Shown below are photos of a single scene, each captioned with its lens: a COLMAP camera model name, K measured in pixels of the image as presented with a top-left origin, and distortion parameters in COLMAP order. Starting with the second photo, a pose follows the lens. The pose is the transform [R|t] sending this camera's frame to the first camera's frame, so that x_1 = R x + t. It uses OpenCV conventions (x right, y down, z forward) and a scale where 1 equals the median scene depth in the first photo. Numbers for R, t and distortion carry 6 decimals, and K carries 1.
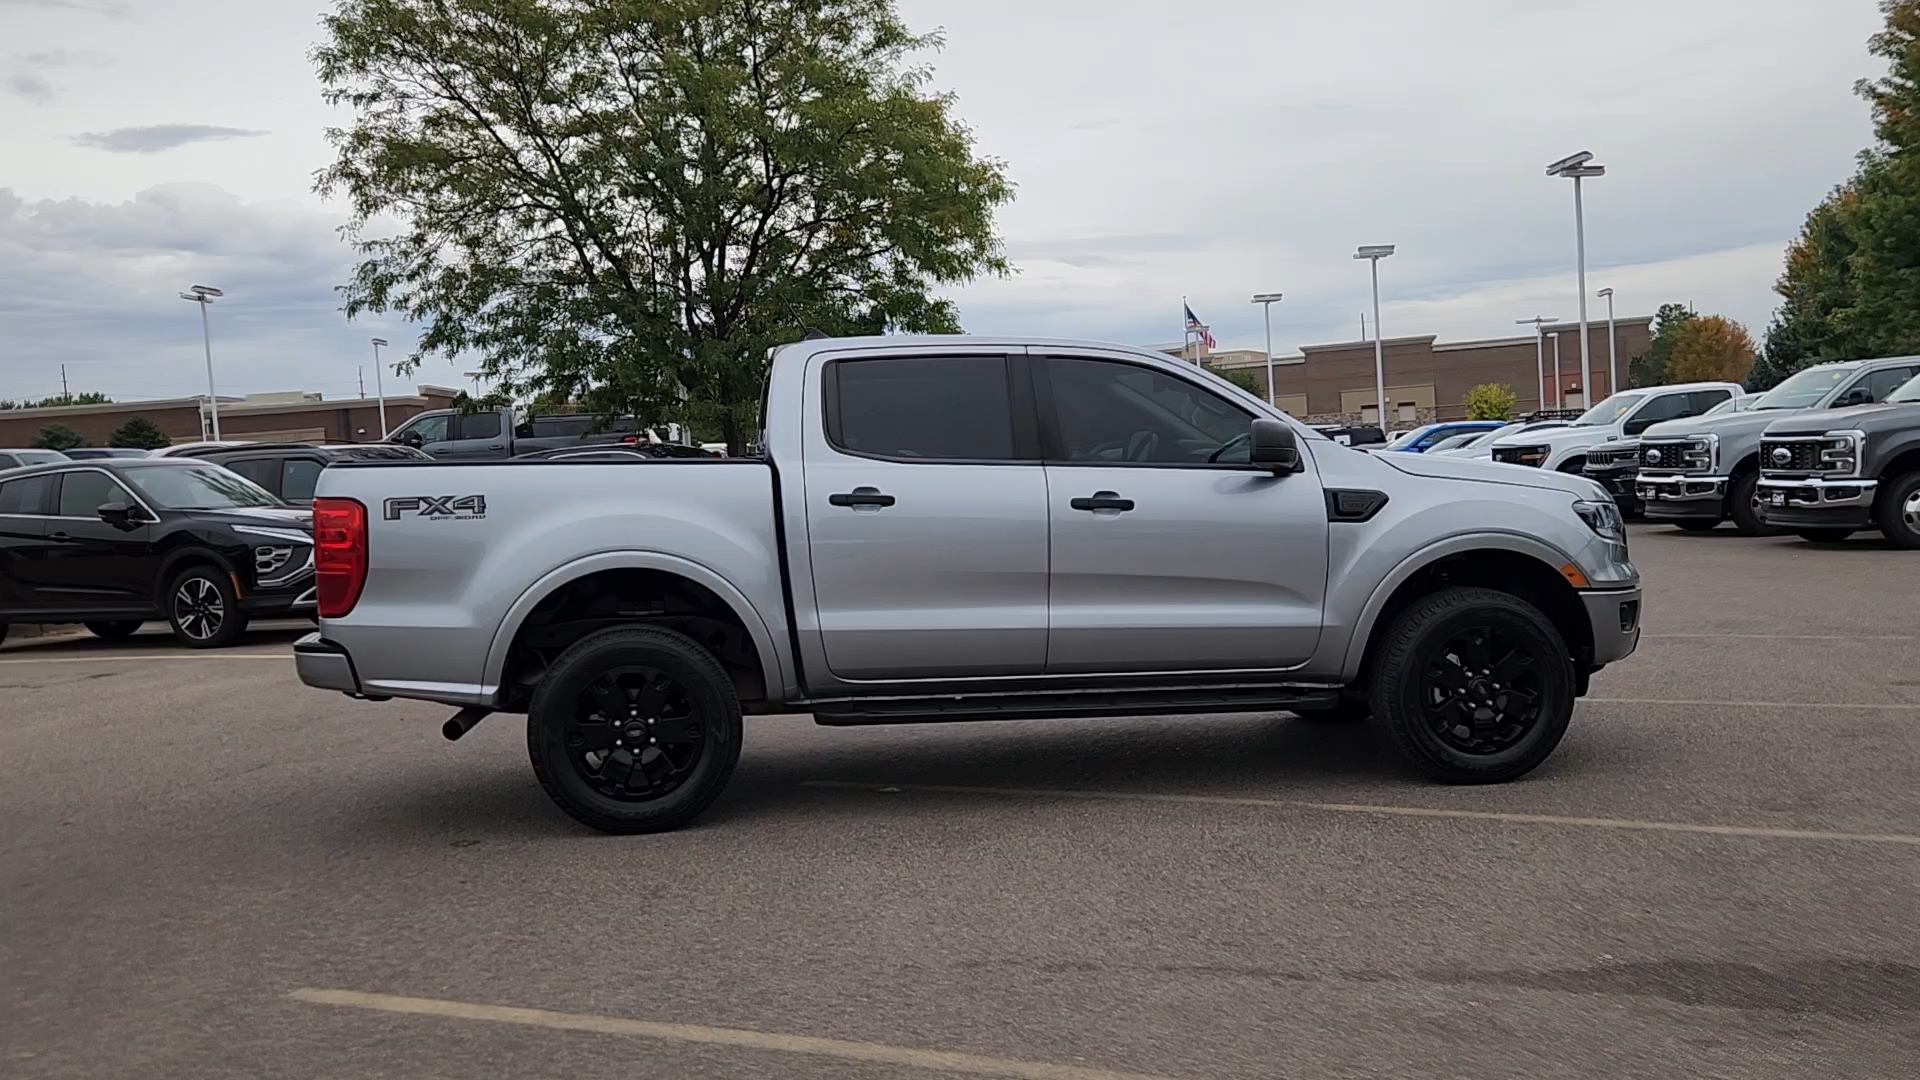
lens RADIAL K [[1757.6, 0, 944.1], [0, 1757.6, 561.6], [0, 0, 1]] dist [0.037171, -0.030193]
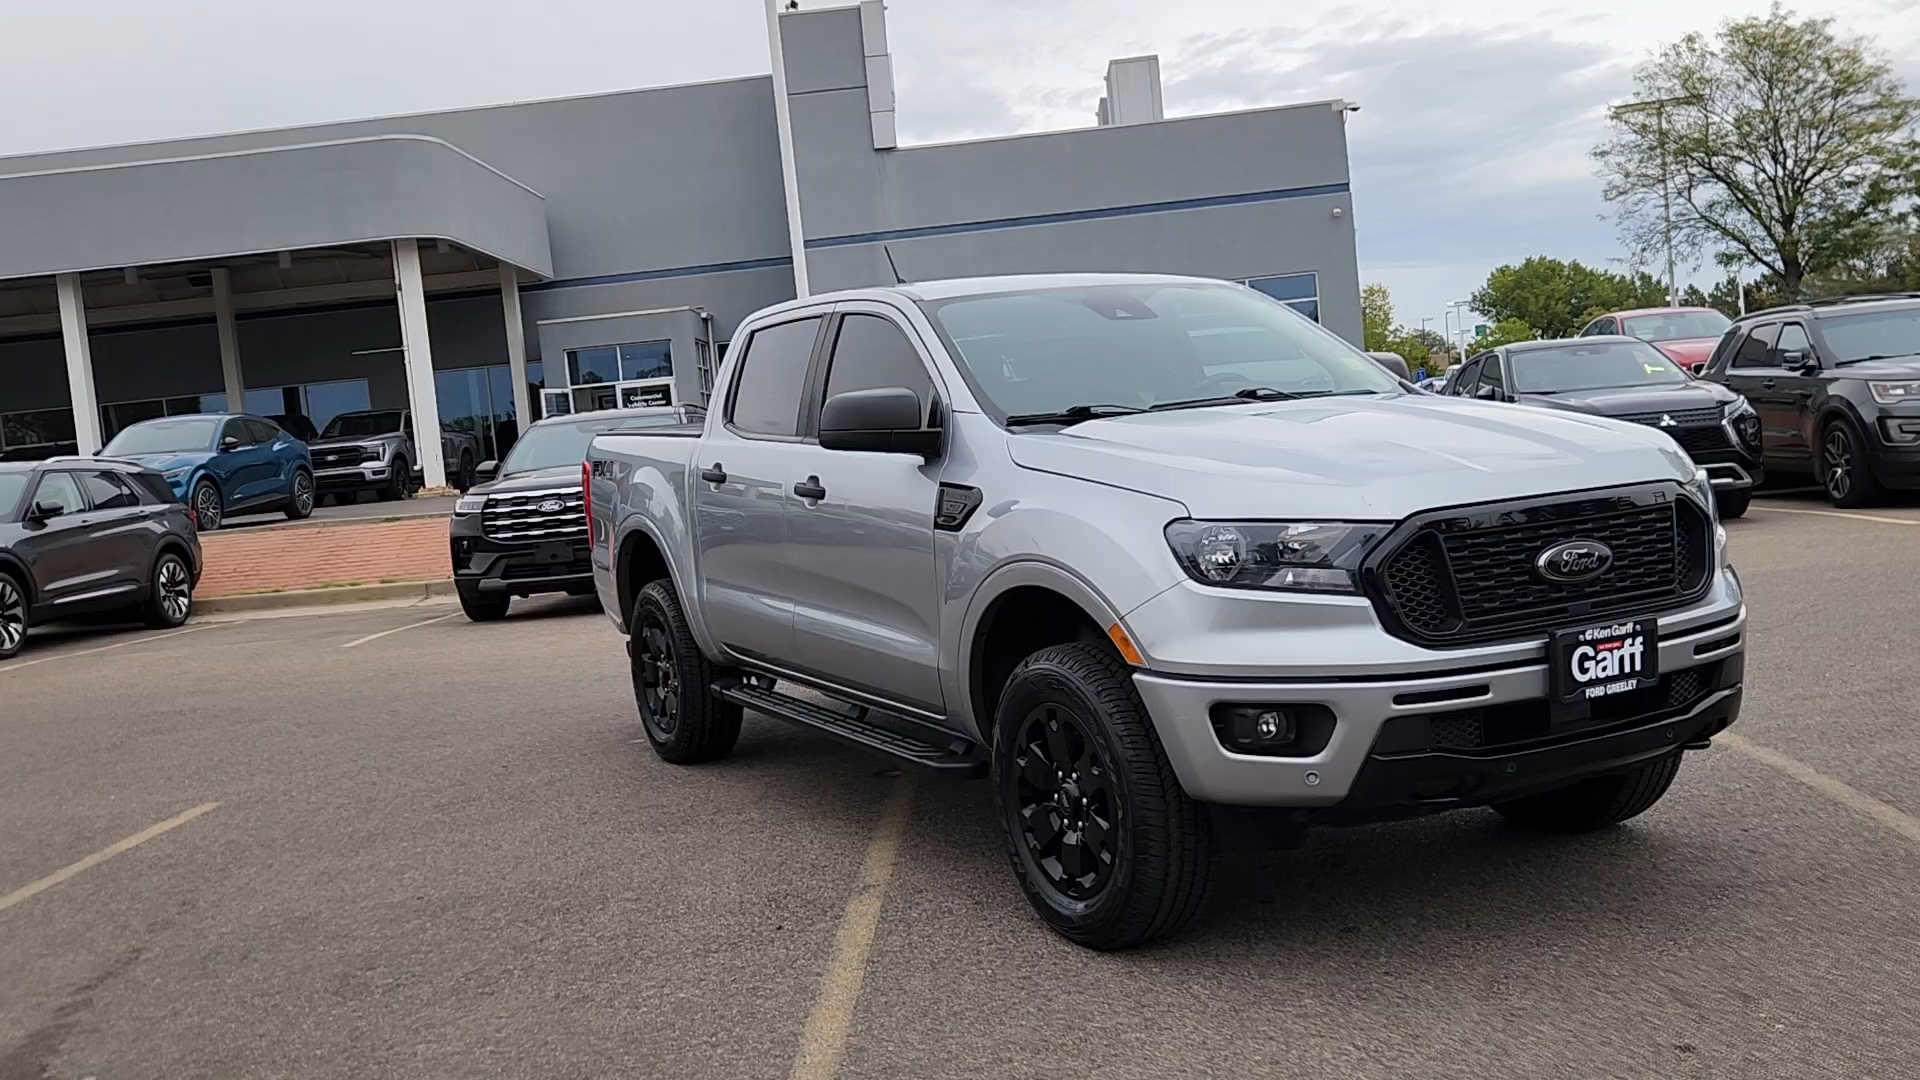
lens RADIAL K [[1757.6, 0, 944.1], [0, 1757.6, 561.6], [0, 0, 1]] dist [0.037171, -0.030193]
pose [[0.341354, 0.087937, -0.935812, 0.904499], [0.010860, 0.995179, 0.097476, -0.080190], [0.939872, -0.043437, 0.338753, 0.755099]]
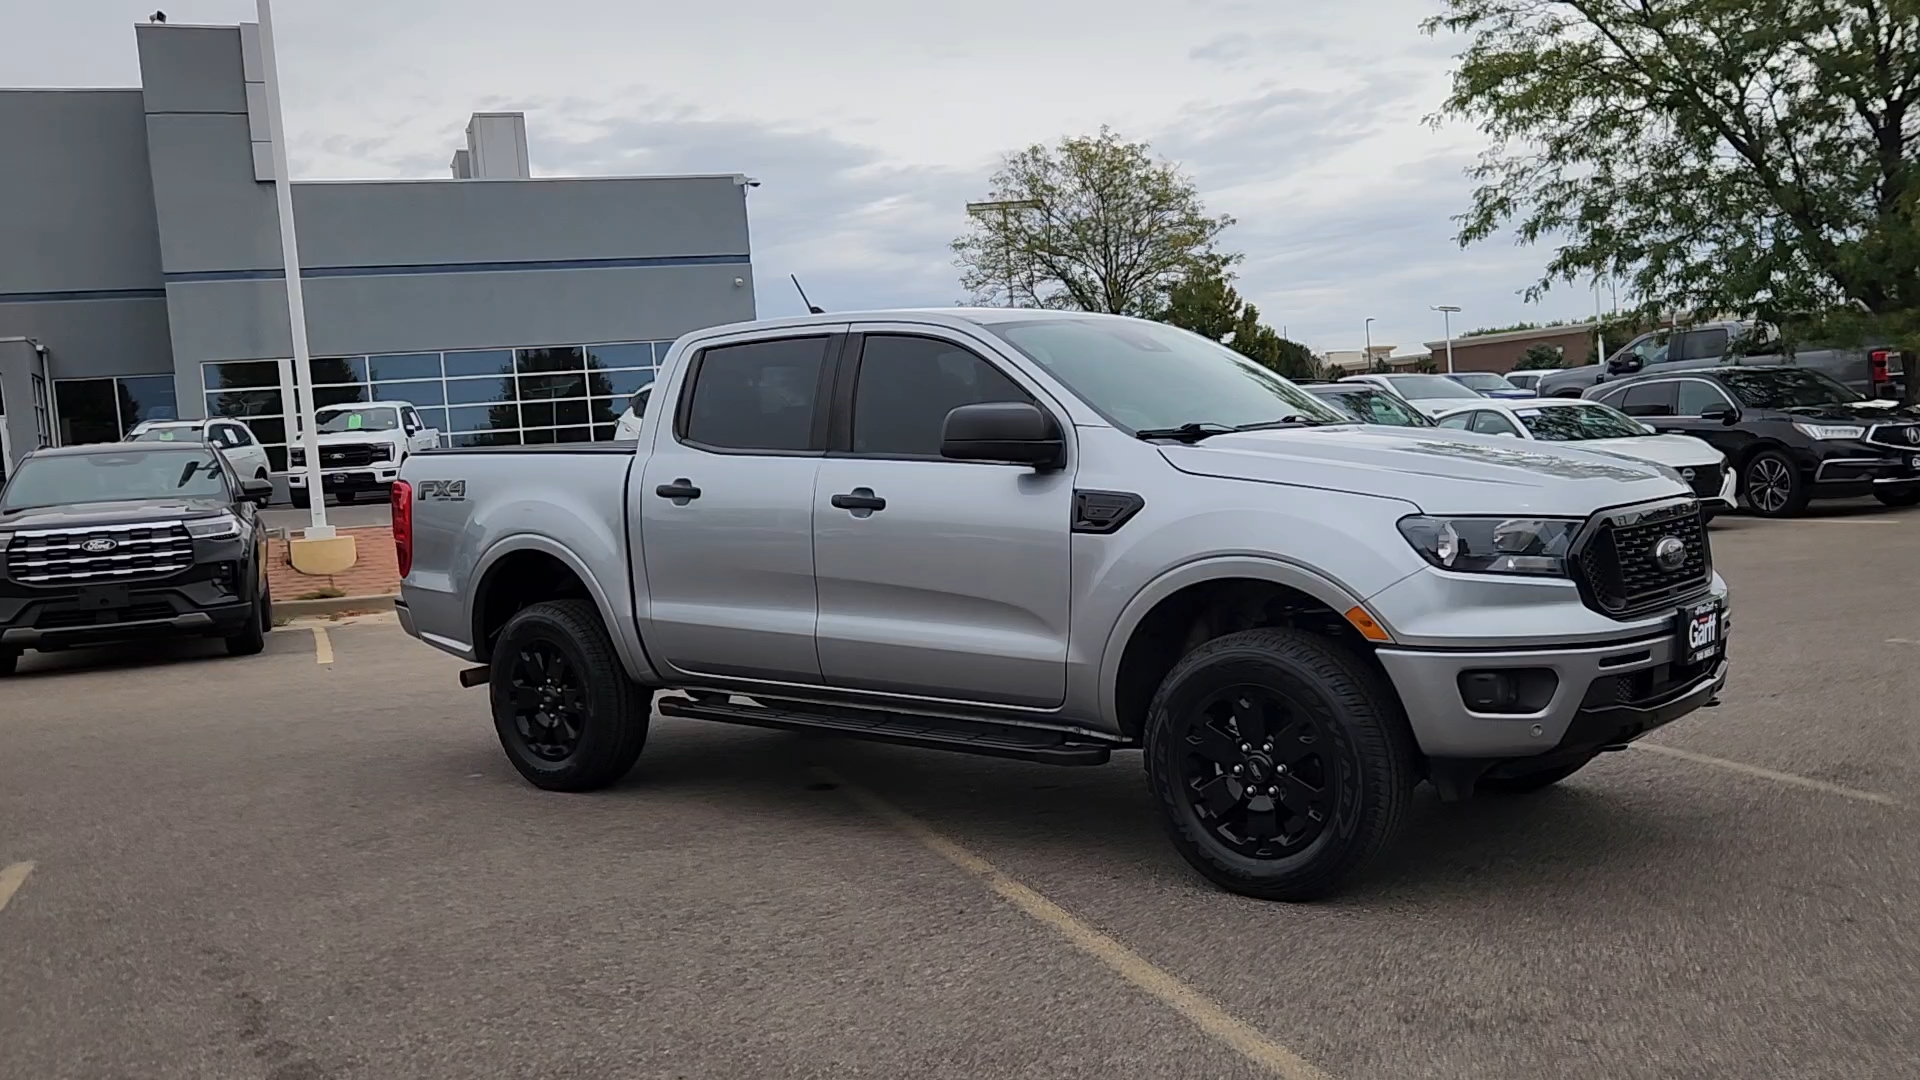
lens RADIAL K [[1757.6, 0, 944.1], [0, 1757.6, 561.6], [0, 0, 1]] dist [0.037171, -0.030193]
pose [[0.673398, 0.055031, -0.737229, 0.762606], [-0.017511, 0.998133, 0.058512, -0.054607], [0.739073, -0.026492, 0.673104, 0.425045]]
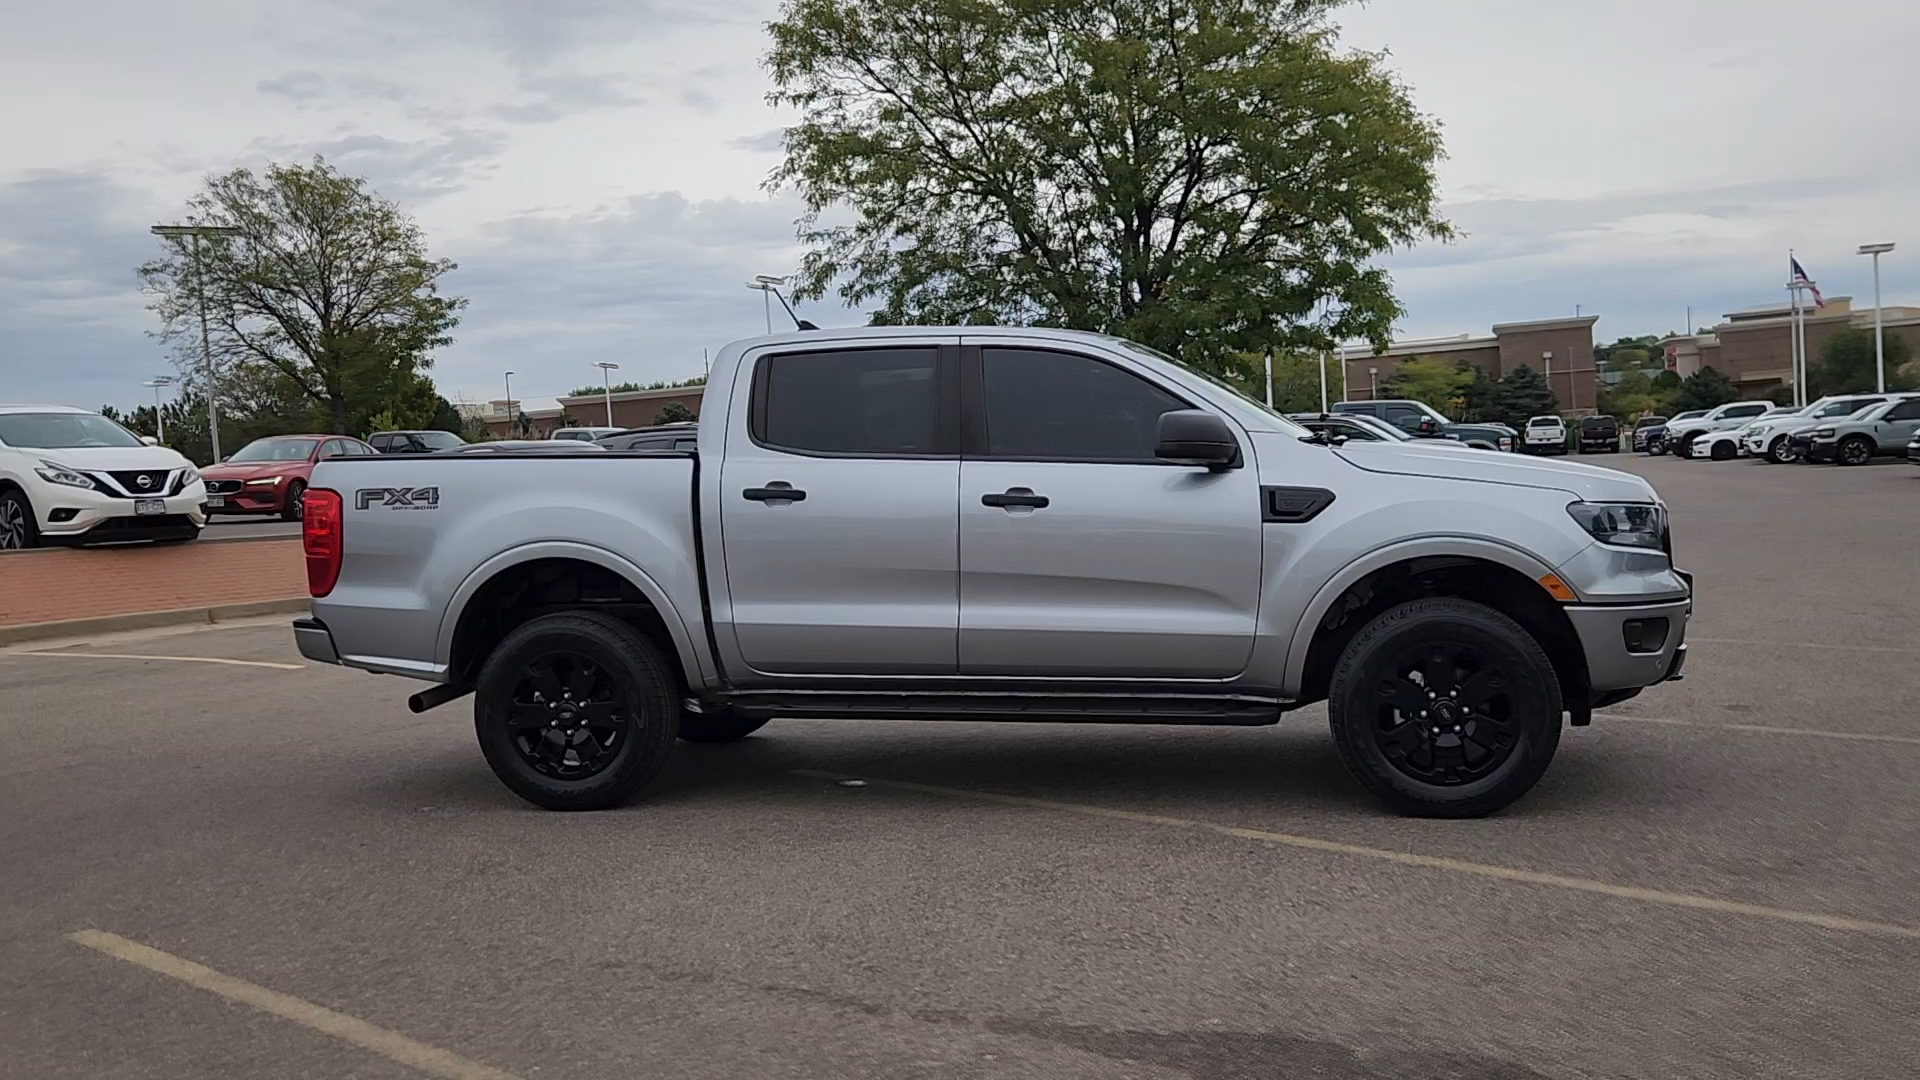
lens RADIAL K [[1757.6, 0, 944.1], [0, 1757.6, 561.6], [0, 0, 1]] dist [0.037171, -0.030193]
pose [[0.945766, 0.021858, -0.324112, 0.358859], [-0.016735, 0.999687, 0.018585, -0.016430], [0.324417, -0.012153, 0.945836, 0.077475]]
